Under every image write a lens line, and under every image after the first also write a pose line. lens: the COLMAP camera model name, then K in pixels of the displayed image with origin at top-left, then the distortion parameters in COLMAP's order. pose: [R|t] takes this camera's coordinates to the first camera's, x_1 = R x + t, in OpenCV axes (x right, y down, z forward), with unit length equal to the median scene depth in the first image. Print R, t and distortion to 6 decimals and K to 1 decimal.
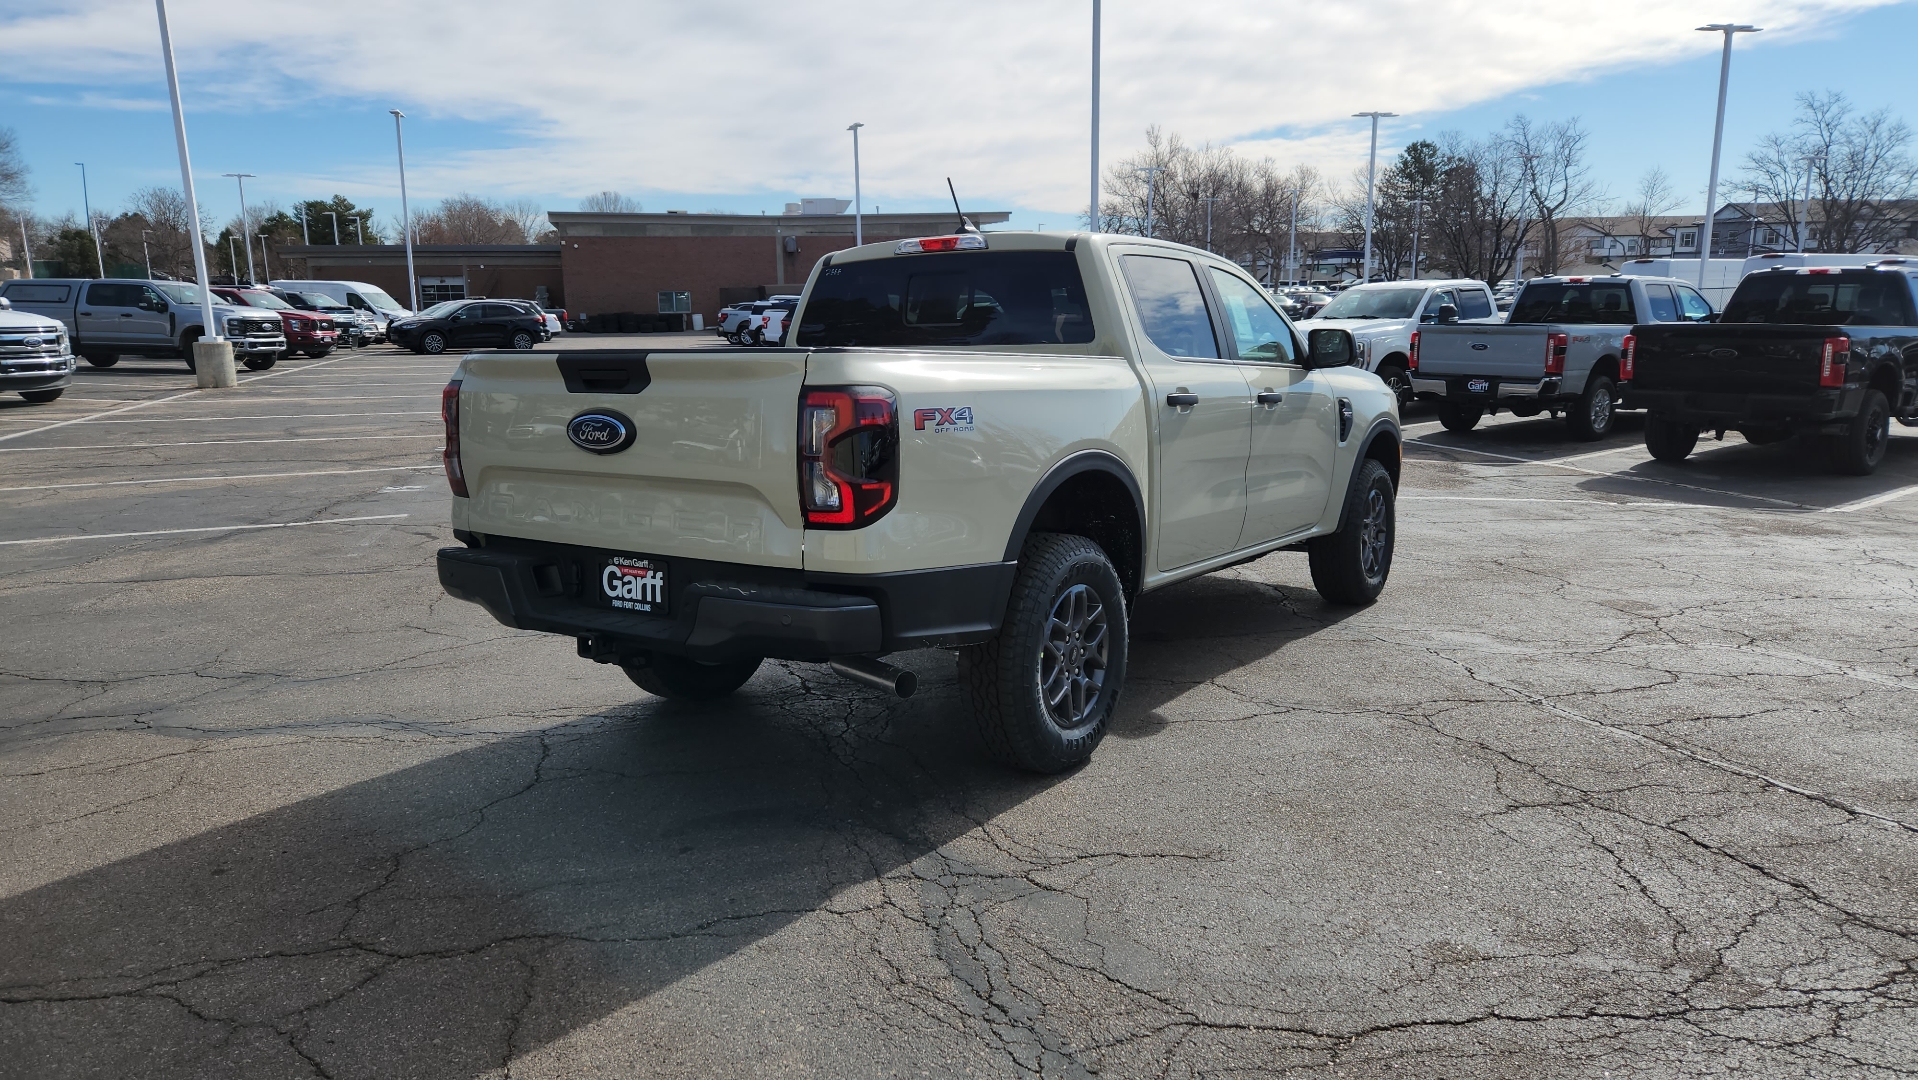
lens RADIAL K [[1277.9, 0, 934.1], [0, 1277.9, 532.7], [0, 0, 1]] dist [0.070271, -0.055034]
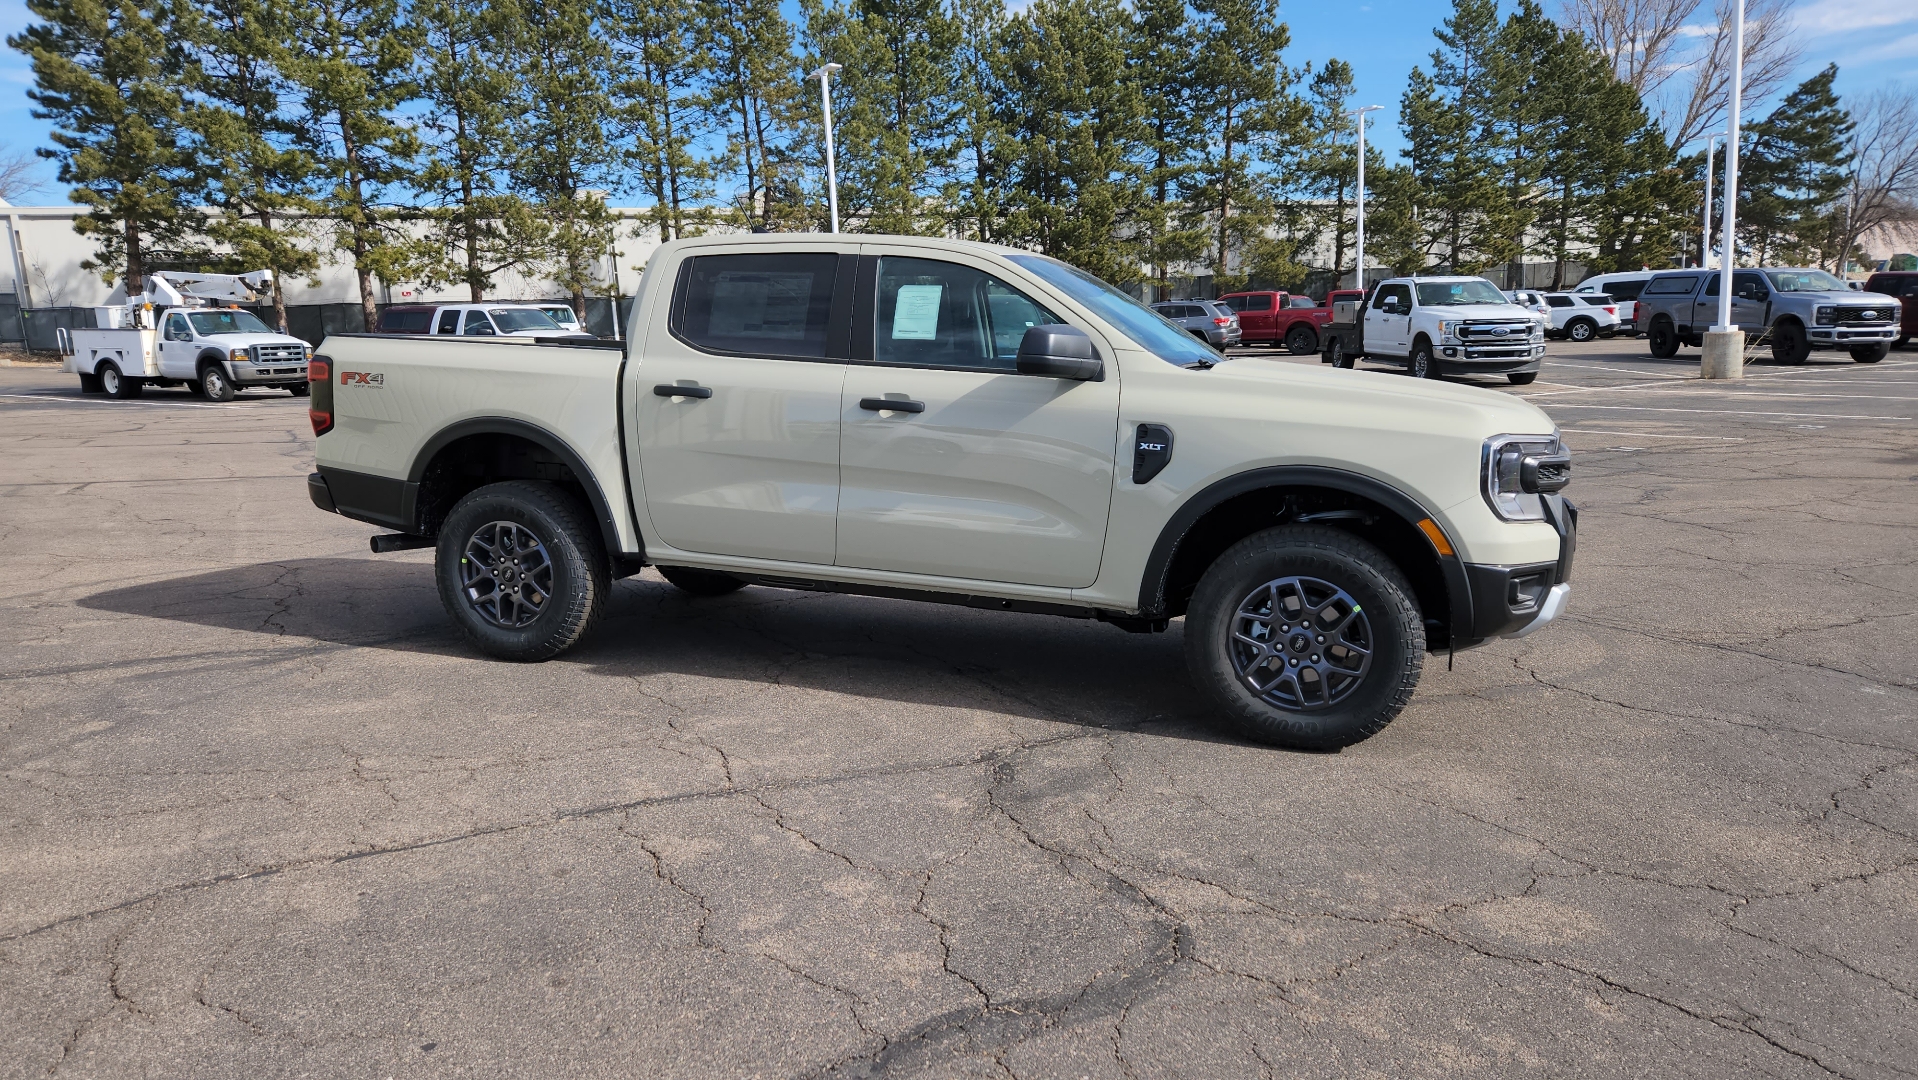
lens RADIAL K [[1276.9, 0, 919.2], [0, 1276.9, 553.2], [0, 0, 1]] dist [0.065932, -0.048665]
pose [[0.248279, 0.171987, -0.953298, 1.094566], [-0.148978, 0.979184, 0.137857, -0.126496], [0.957164, 0.107793, 0.268733, 0.785665]]
